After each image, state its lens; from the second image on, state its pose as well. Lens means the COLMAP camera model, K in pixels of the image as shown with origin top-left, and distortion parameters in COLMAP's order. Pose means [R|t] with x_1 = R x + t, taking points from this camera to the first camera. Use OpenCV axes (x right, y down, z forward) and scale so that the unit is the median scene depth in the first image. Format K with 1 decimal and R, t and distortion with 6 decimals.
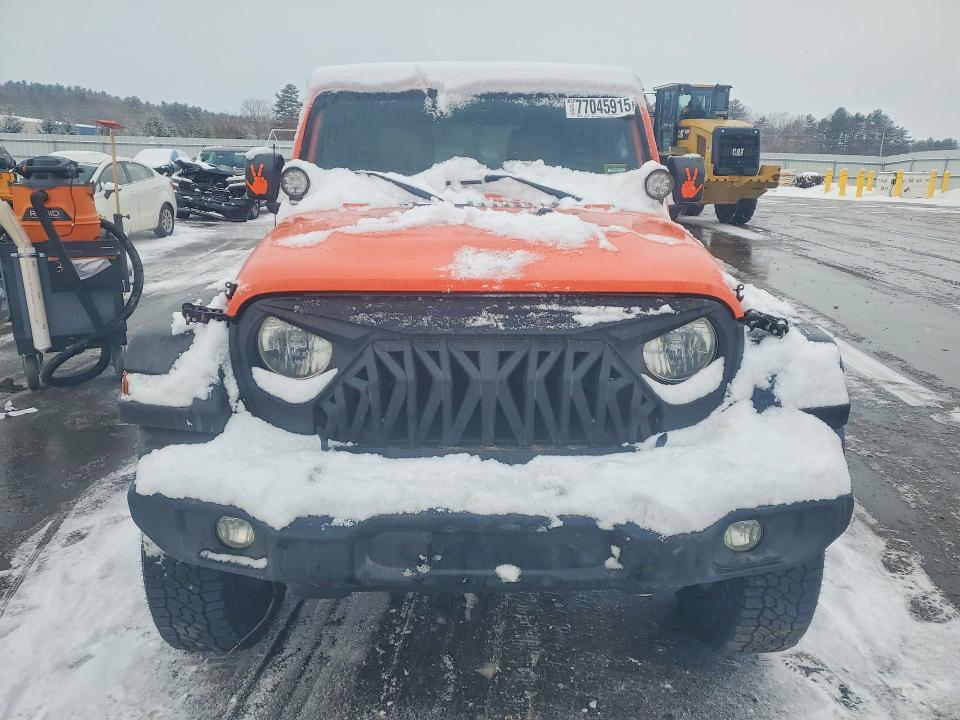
lens RADIAL K [[746.4, 0, 480.0], [0, 746.4, 360.0], [0, 0, 1]] dist [0.013075, -0.001734]
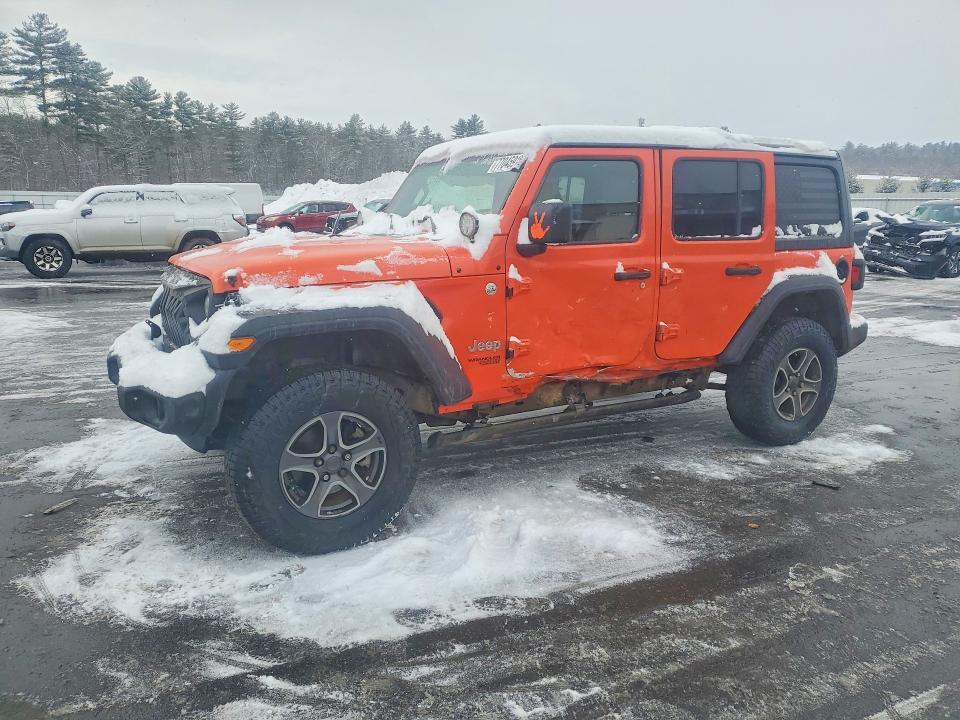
lens RADIAL K [[746.4, 0, 480.0], [0, 746.4, 360.0], [0, 0, 1]] dist [0.013075, -0.001734]
pose [[0.479802, 0.161545, -0.862376, 0.237871], [-0.224347, 0.972817, 0.057413, -0.016109], [0.848209, 0.165925, 0.503002, 0.077352]]
